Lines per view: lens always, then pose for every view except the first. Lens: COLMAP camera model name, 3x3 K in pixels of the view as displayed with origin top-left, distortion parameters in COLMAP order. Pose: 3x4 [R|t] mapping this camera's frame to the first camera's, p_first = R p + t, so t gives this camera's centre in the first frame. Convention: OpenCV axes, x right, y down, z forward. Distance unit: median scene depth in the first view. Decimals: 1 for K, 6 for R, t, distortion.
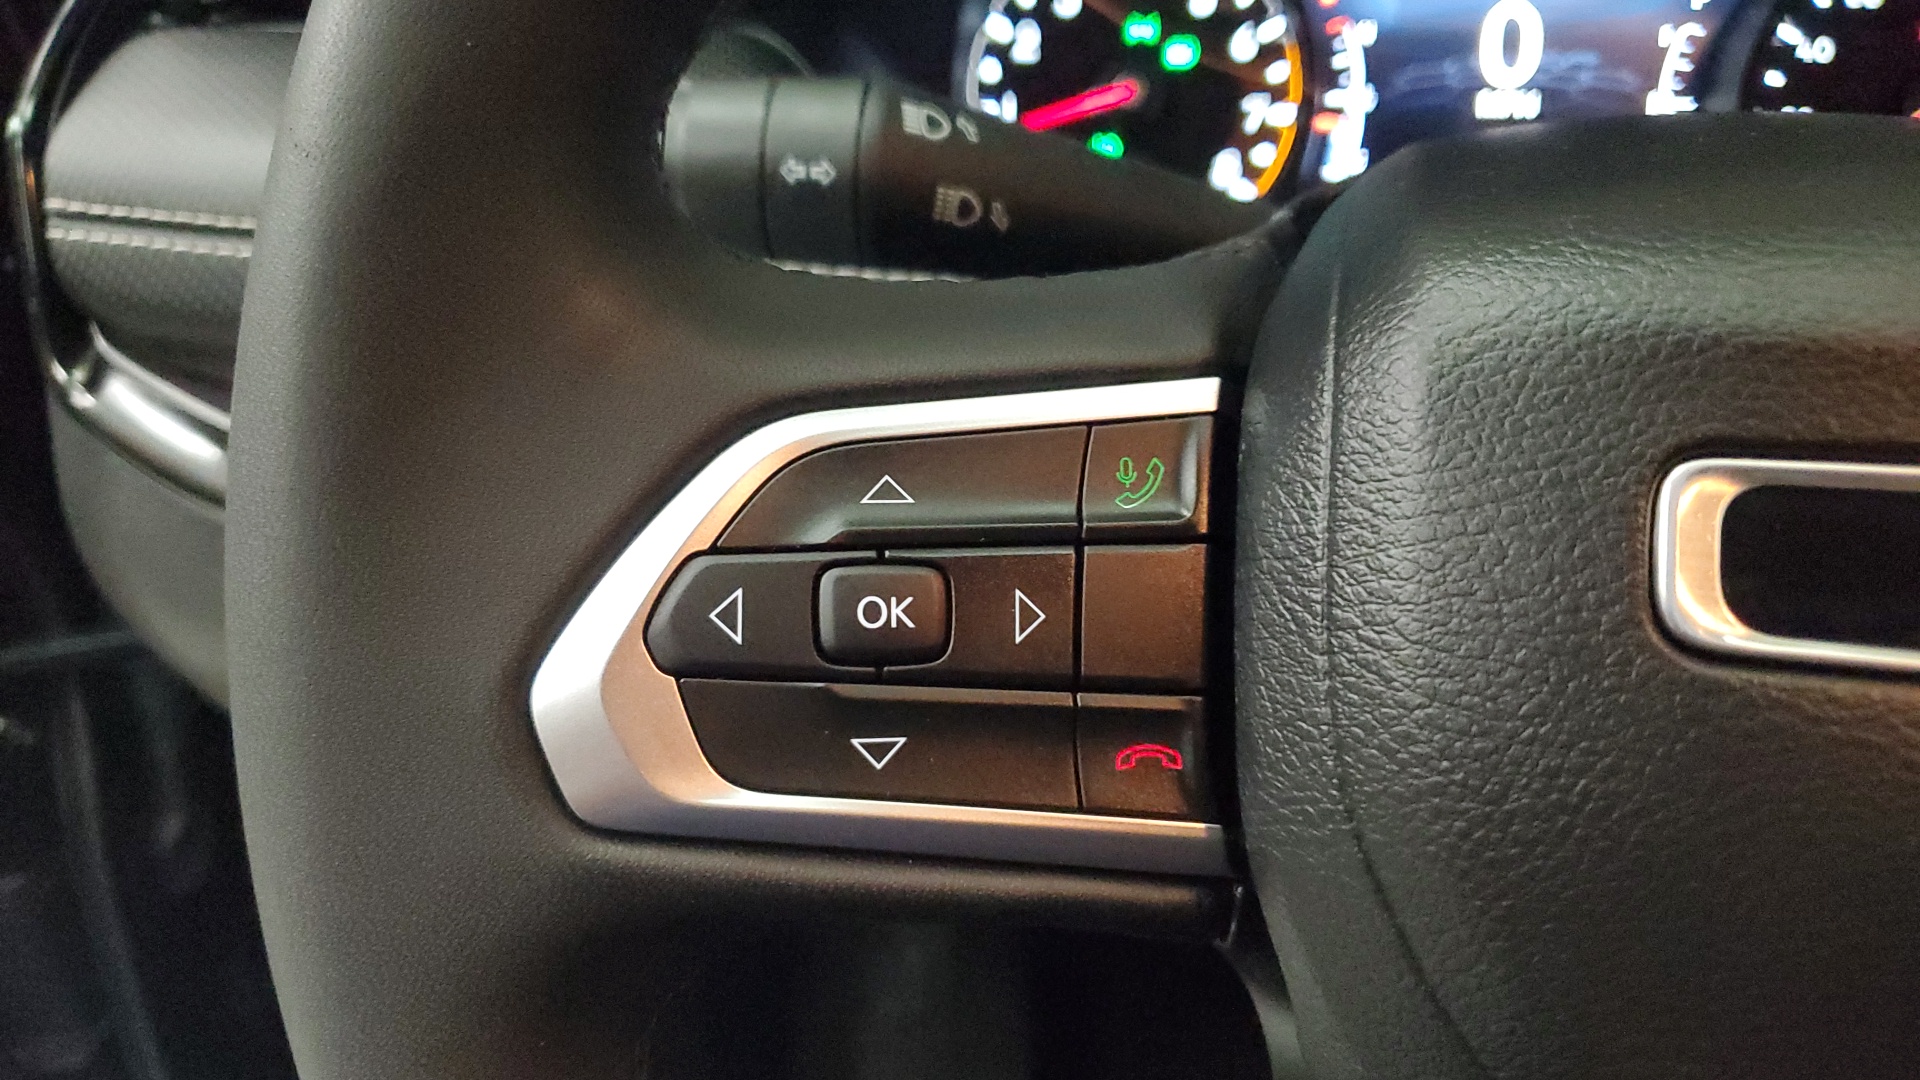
lens RADIAL K [[1533.7, 0, 960.0], [0, 1533.7, 540.0], [0, 0, 1]] dist [-0.020658, -0.009506]
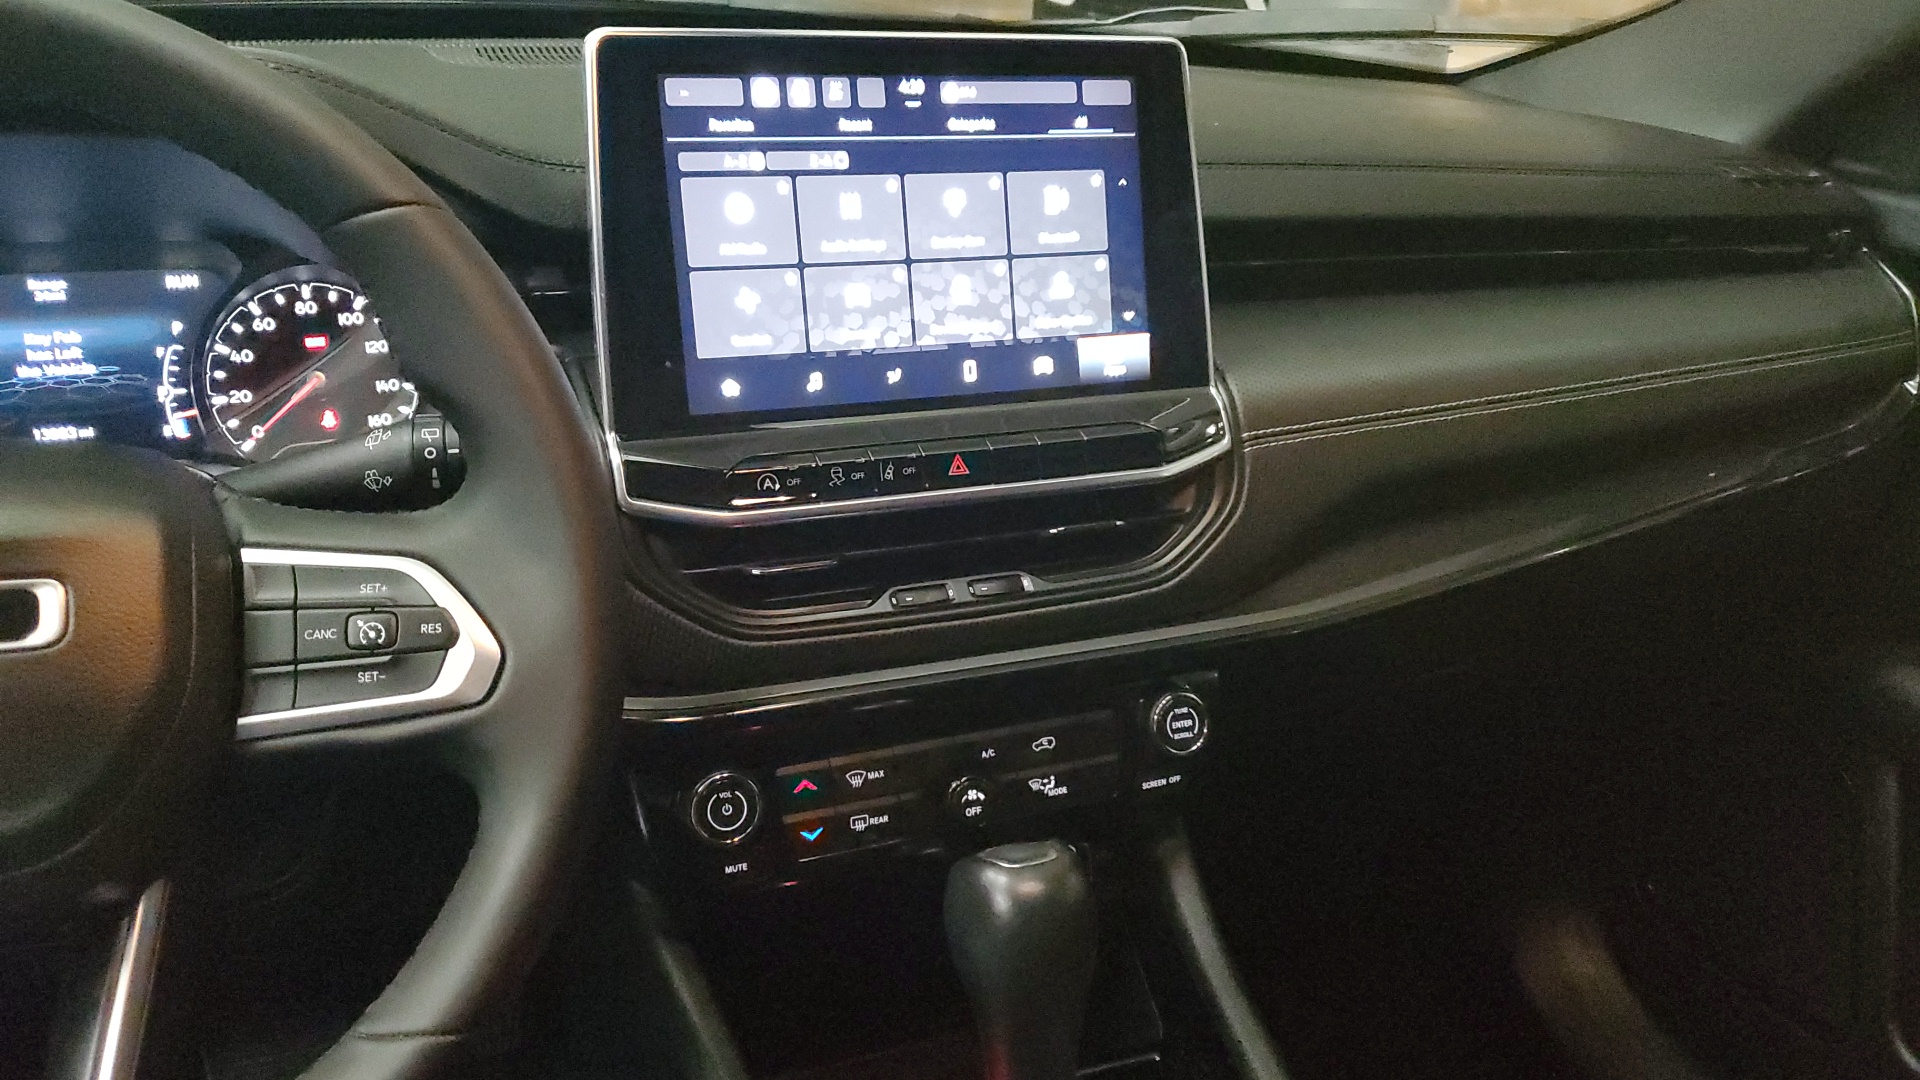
lens RADIAL K [[1472.2, 0, 940.5], [0, 1472.2, 568.1], [0, 0, 1]] dist [0.003798, -0.005596]
pose [[0.862164, -0.148523, 0.484370, 0.482183], [0.198698, 0.978593, -0.053610, 0.183369], [-0.466039, 0.142464, 0.873219, -0.923880]]
